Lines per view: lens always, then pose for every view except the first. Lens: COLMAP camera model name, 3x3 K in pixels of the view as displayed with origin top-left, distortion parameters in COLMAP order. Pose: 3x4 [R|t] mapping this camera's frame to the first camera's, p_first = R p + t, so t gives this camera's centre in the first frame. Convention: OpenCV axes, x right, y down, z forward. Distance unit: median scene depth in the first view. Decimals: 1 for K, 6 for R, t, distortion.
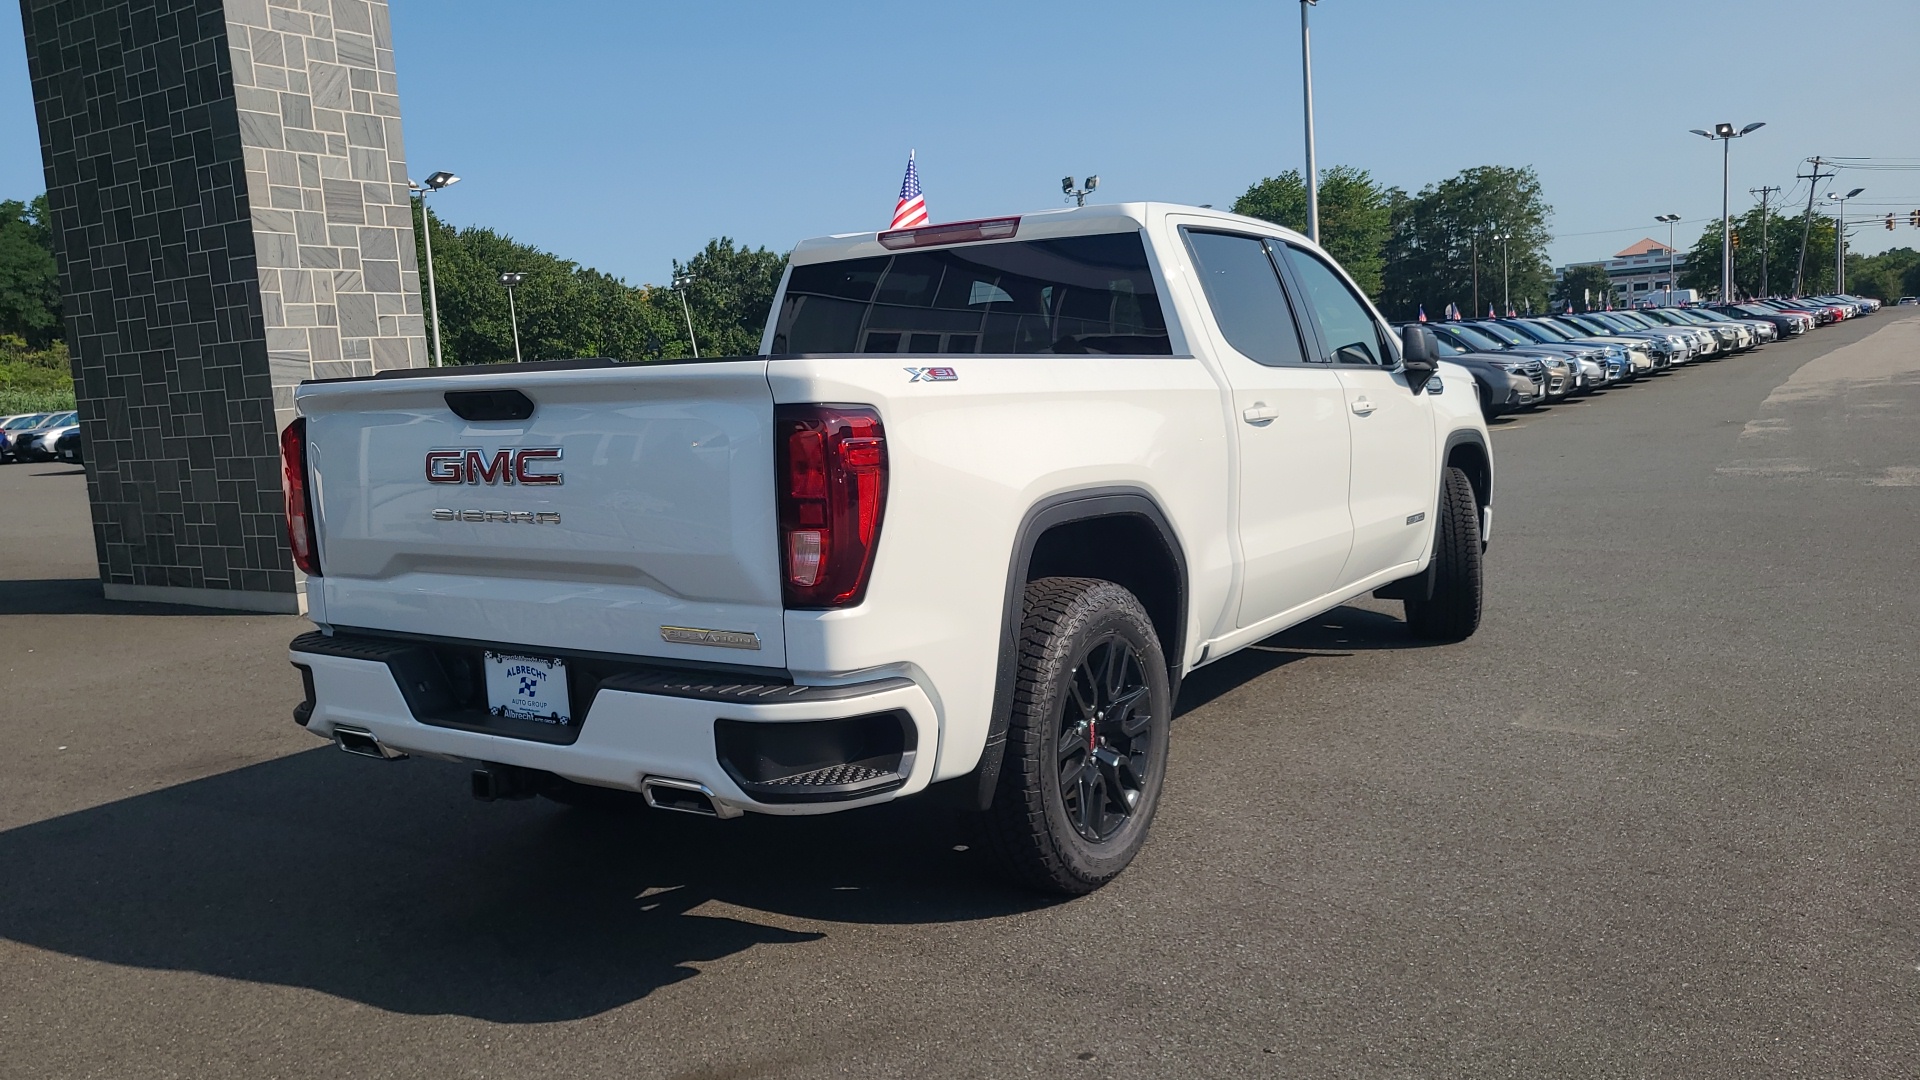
lens RADIAL K [[1407.0, 0, 991.7], [0, 1407.0, 540.4], [0, 0, 1]] dist [0.058866, -0.084357]
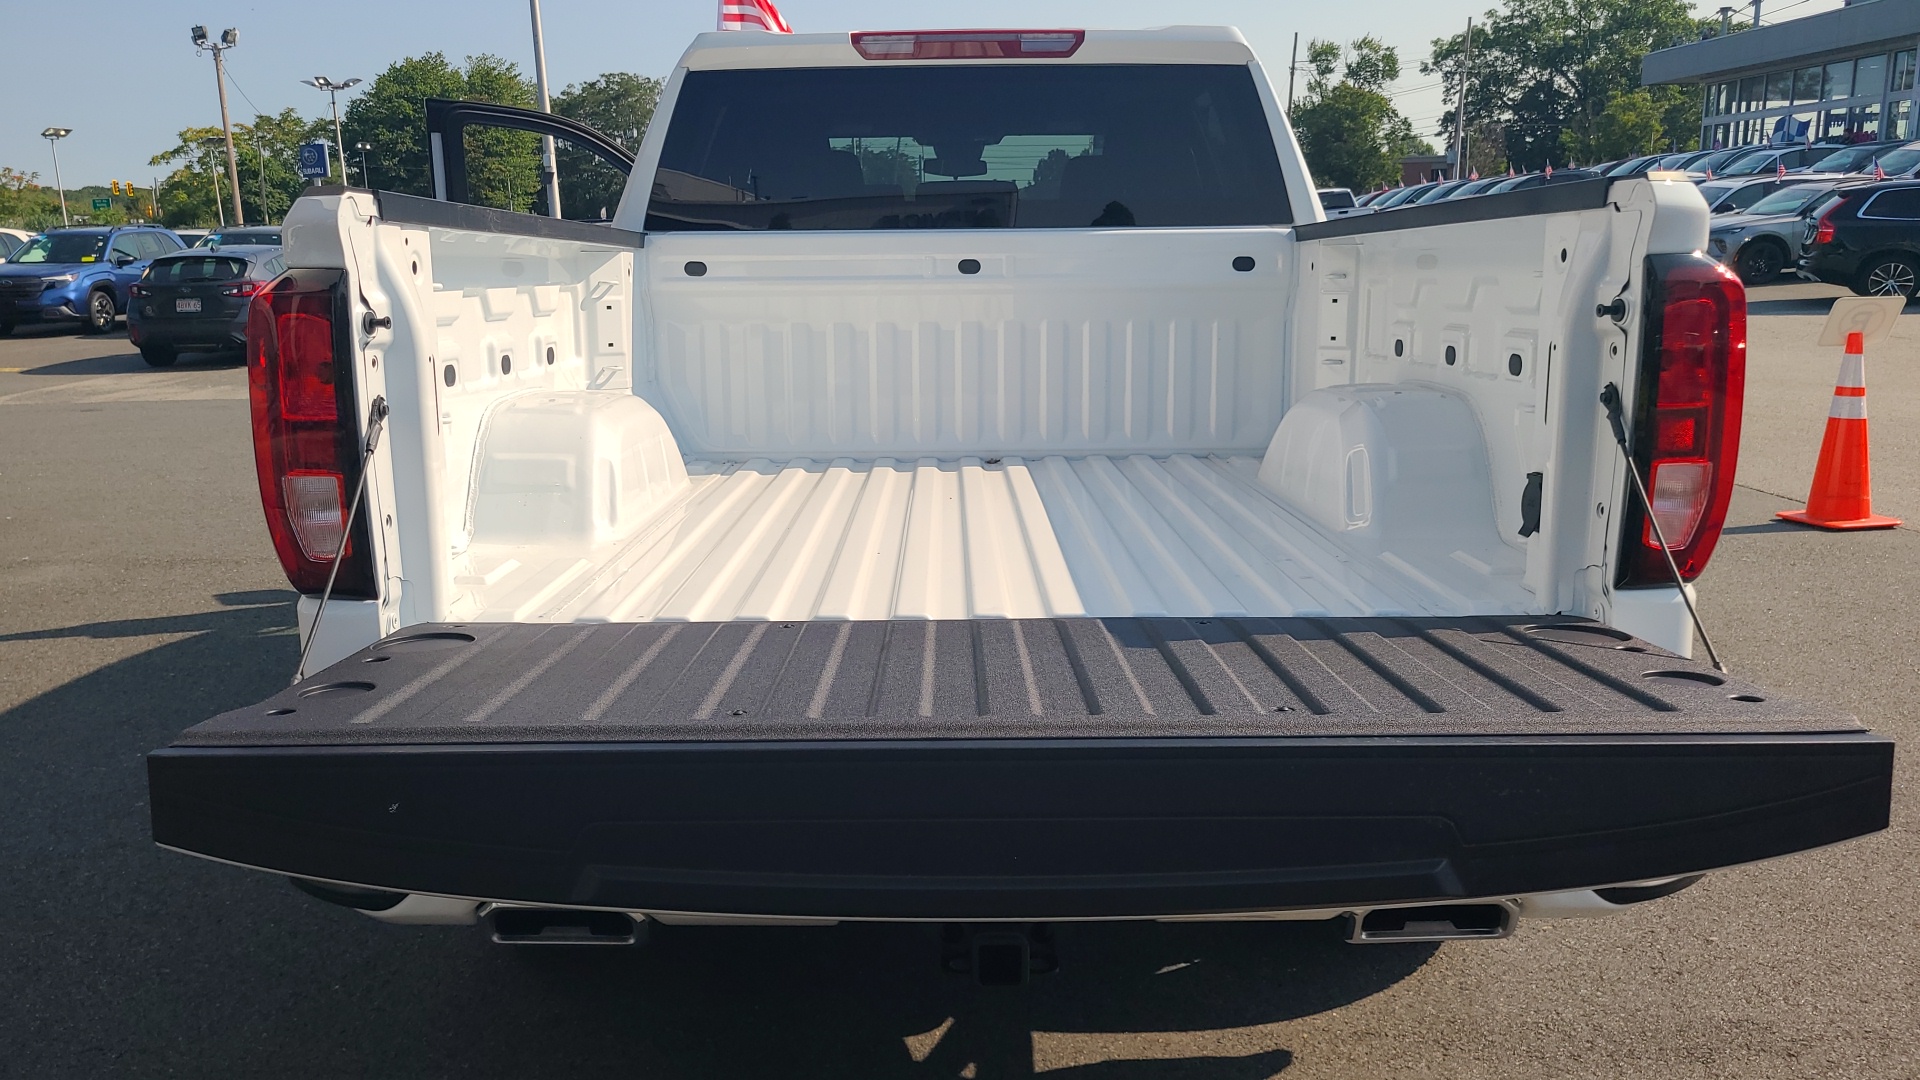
lens RADIAL K [[1385.7, 0, 960.1], [0, 1385.7, 512.6], [0, 0, 1]] dist [0.038526, -0.006298]
pose [[0.841168, -0.062836, 0.537111, -0.611966], [0.034761, 0.997455, 0.062252, -0.028471], [-0.539656, -0.033694, 0.841211, 0.542926]]
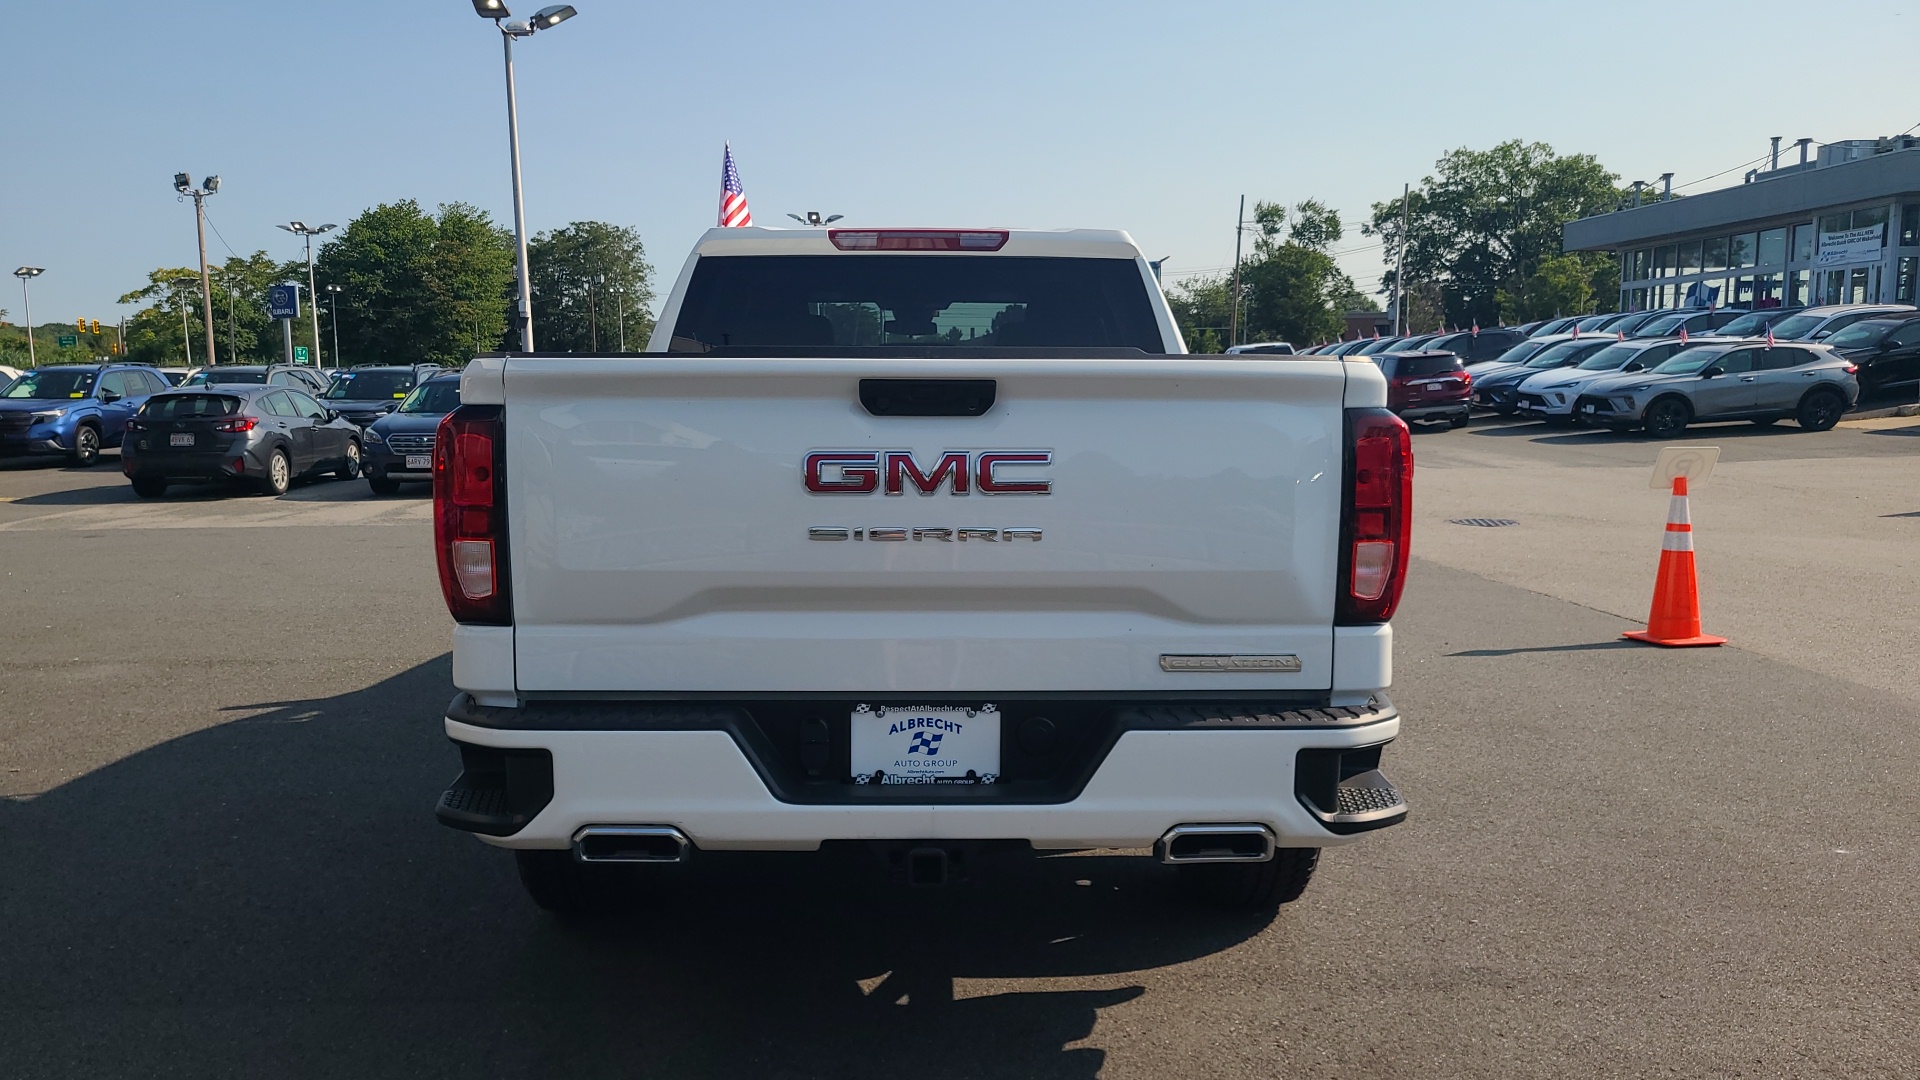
lens RADIAL K [[1376.5, 0, 960.0], [0, 1376.5, 540.0], [0, 0, 1]] dist [0.041056, -0.000072]
pose [[0.824619, -0.010635, 0.565588, -0.744705], [0.026223, 0.999467, -0.019439, 0.002197], [-0.565080, 0.030862, 0.824459, 0.323502]]
